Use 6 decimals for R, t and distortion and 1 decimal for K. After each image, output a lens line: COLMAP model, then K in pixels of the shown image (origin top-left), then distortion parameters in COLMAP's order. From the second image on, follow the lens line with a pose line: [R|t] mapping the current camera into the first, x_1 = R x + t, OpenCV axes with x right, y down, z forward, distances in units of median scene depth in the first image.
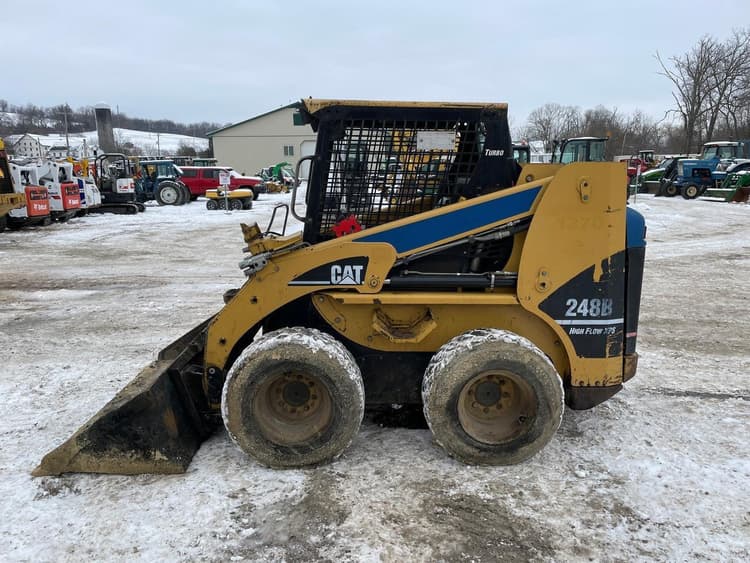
lens RADIAL K [[562.1, 0, 375.0], [0, 562.1, 281.5], [0, 0, 1]] dist [0.111787, -0.145240]
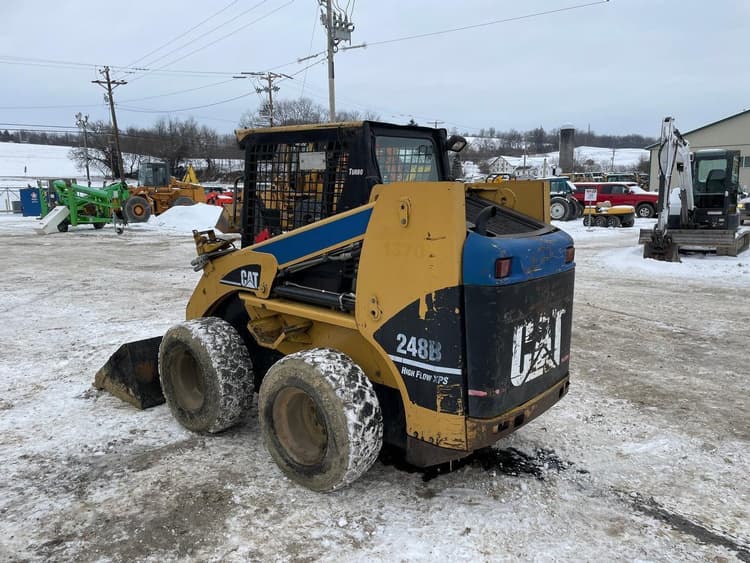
lens RADIAL K [[562.1, 0, 375.0], [0, 562.1, 281.5], [0, 0, 1]] dist [0.111787, -0.145240]
pose [[0.737296, 0.110089, -0.666540, 0.899109], [-0.127852, 0.991542, 0.022344, -0.065625], [0.663362, 0.068745, 0.745134, 0.312043]]
